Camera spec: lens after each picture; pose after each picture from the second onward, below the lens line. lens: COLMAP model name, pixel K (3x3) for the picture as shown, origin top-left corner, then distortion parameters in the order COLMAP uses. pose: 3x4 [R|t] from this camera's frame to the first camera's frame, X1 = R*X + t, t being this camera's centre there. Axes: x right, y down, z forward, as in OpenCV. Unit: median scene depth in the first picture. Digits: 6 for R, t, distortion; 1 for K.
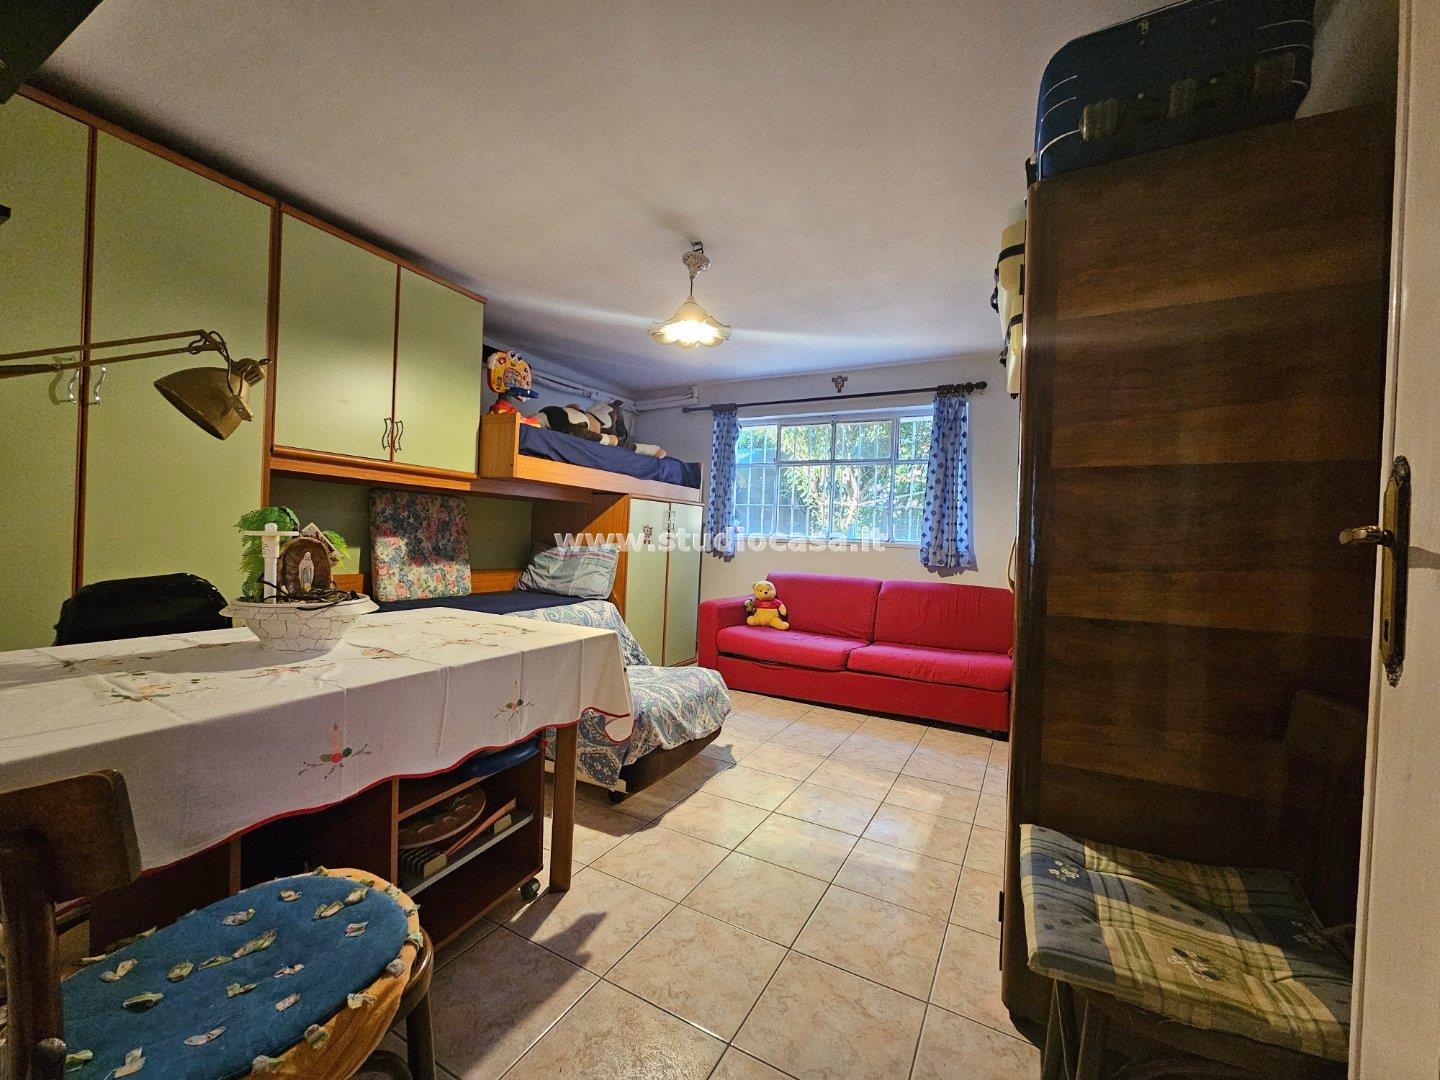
lens RADIAL K [[588.6, 0, 714.3], [0, 588.6, 539.0], [0, 0, 1]] dist [0.000477, -0.000043]
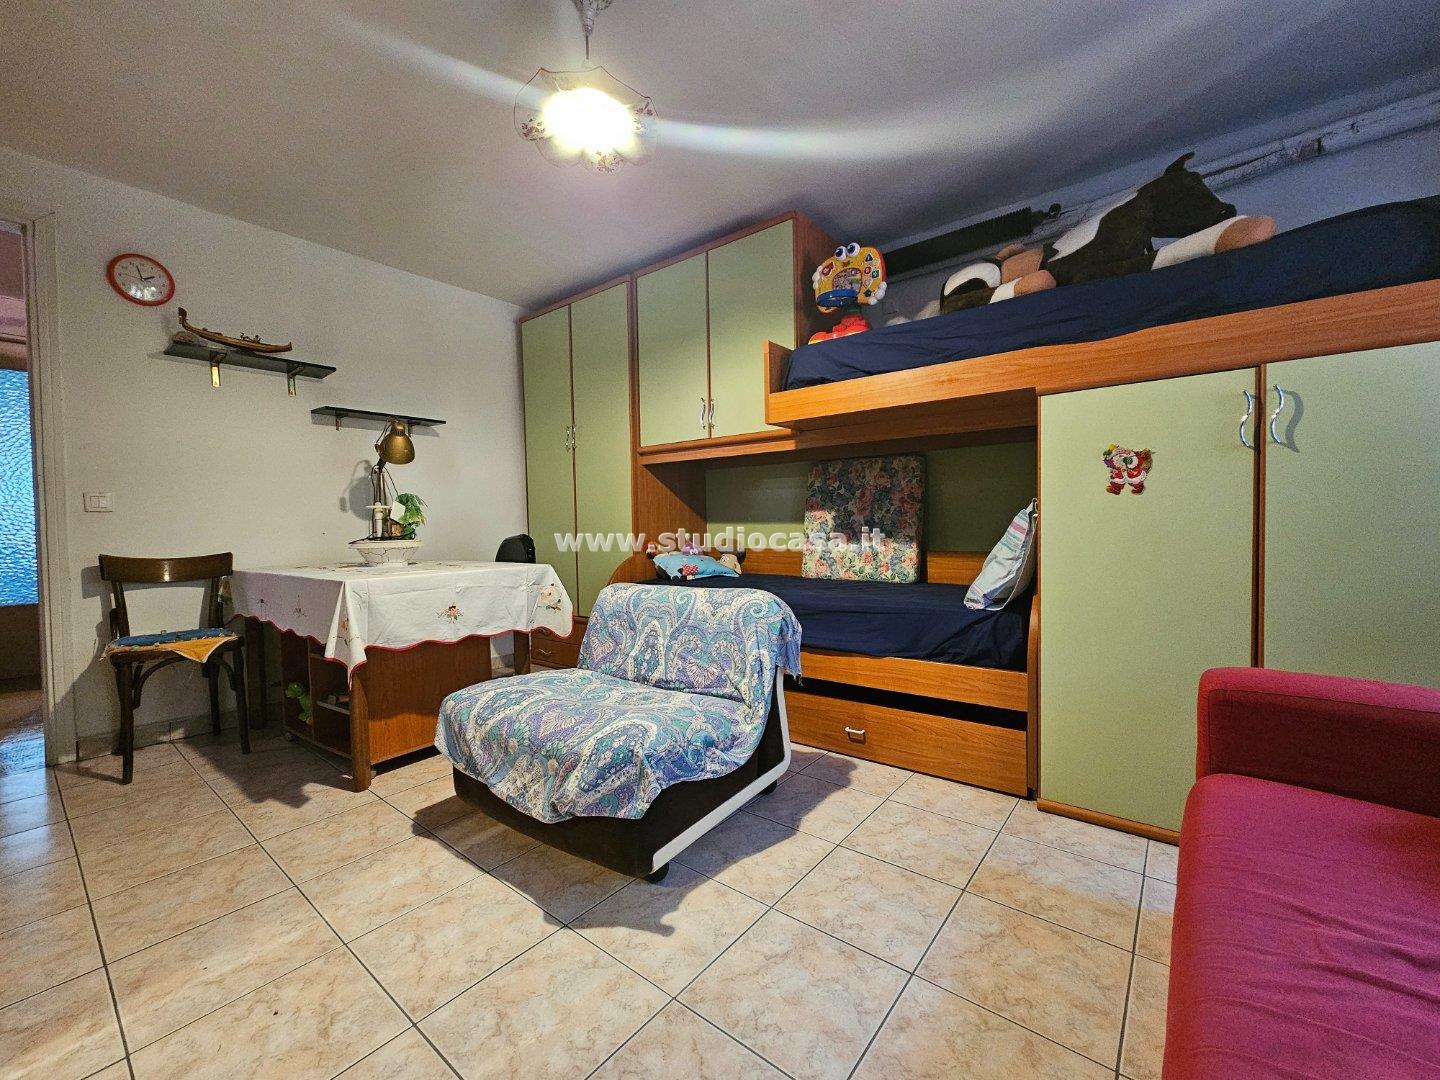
lens RADIAL K [[588.6, 0, 712.0], [0, 588.6, 541.6], [0, 0, 1]] dist [0.000477, -0.000043]
pose [[-0.180853, -0.007164, -0.983484, 0.407517], [0.006810, 0.999940, -0.008536, 0.052146], [0.983487, -0.008242, -0.180793, 0.986212]]
